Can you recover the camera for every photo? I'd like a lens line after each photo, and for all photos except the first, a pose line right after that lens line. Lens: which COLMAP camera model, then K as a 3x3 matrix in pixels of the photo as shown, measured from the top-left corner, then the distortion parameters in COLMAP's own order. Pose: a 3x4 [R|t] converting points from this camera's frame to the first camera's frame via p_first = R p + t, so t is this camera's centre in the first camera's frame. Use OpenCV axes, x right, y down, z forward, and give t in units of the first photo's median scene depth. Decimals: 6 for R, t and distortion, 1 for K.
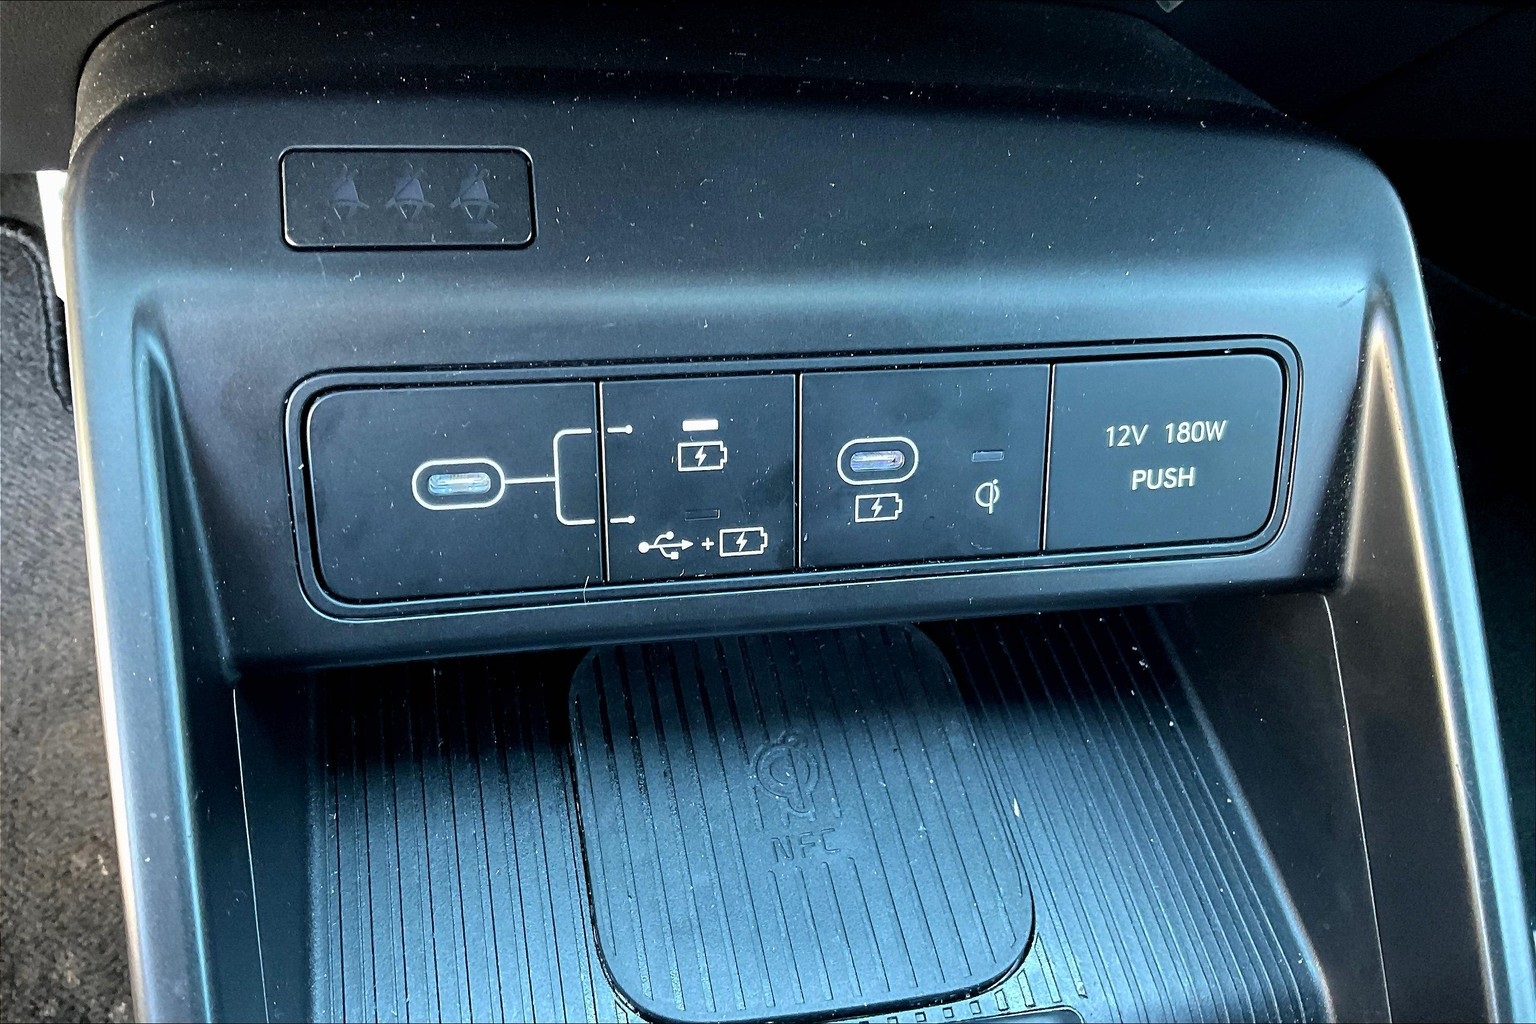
lens RADIAL K [[1337.8, 0, 781.1], [0, 1337.8, 496.7], [0, 0, 1]] dist [0.064915, -0.130387]
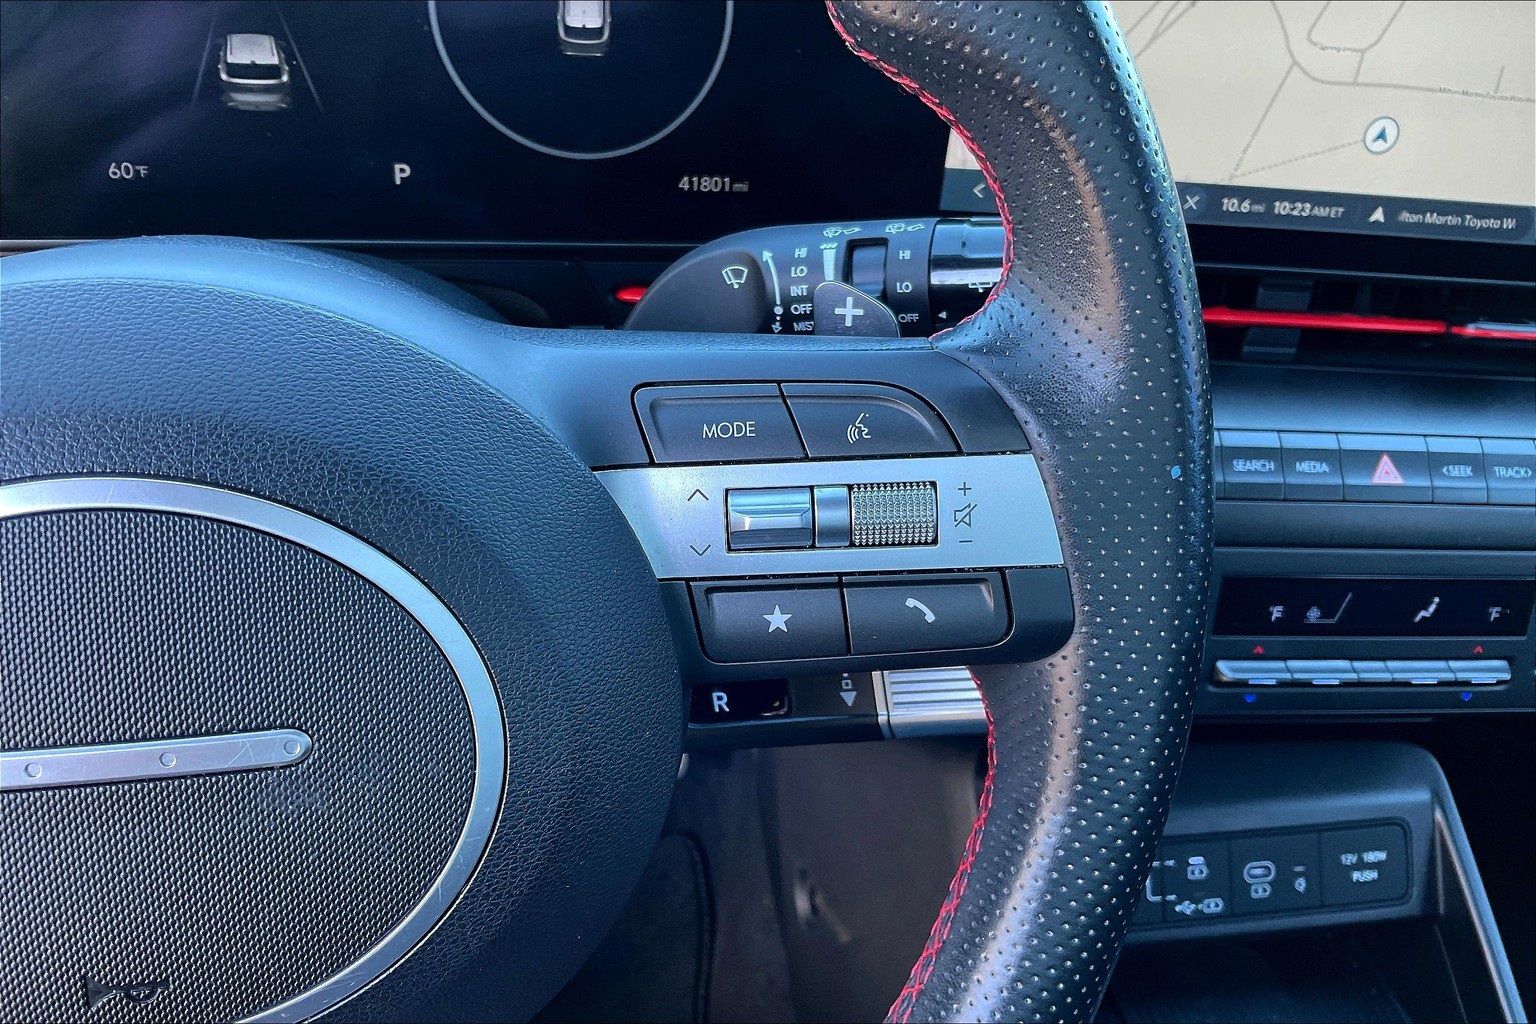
lens RADIAL K [[1337.8, 0, 753.1], [0, 1337.8, 522.9], [0, 0, 1]] dist [0.064915, -0.130387]
pose [[0.999183, -0.036884, -0.016505, -0.727381], [0.030903, 0.960669, -0.275972, 0.012108], [0.026035, 0.275236, 0.961024, -1.507786]]
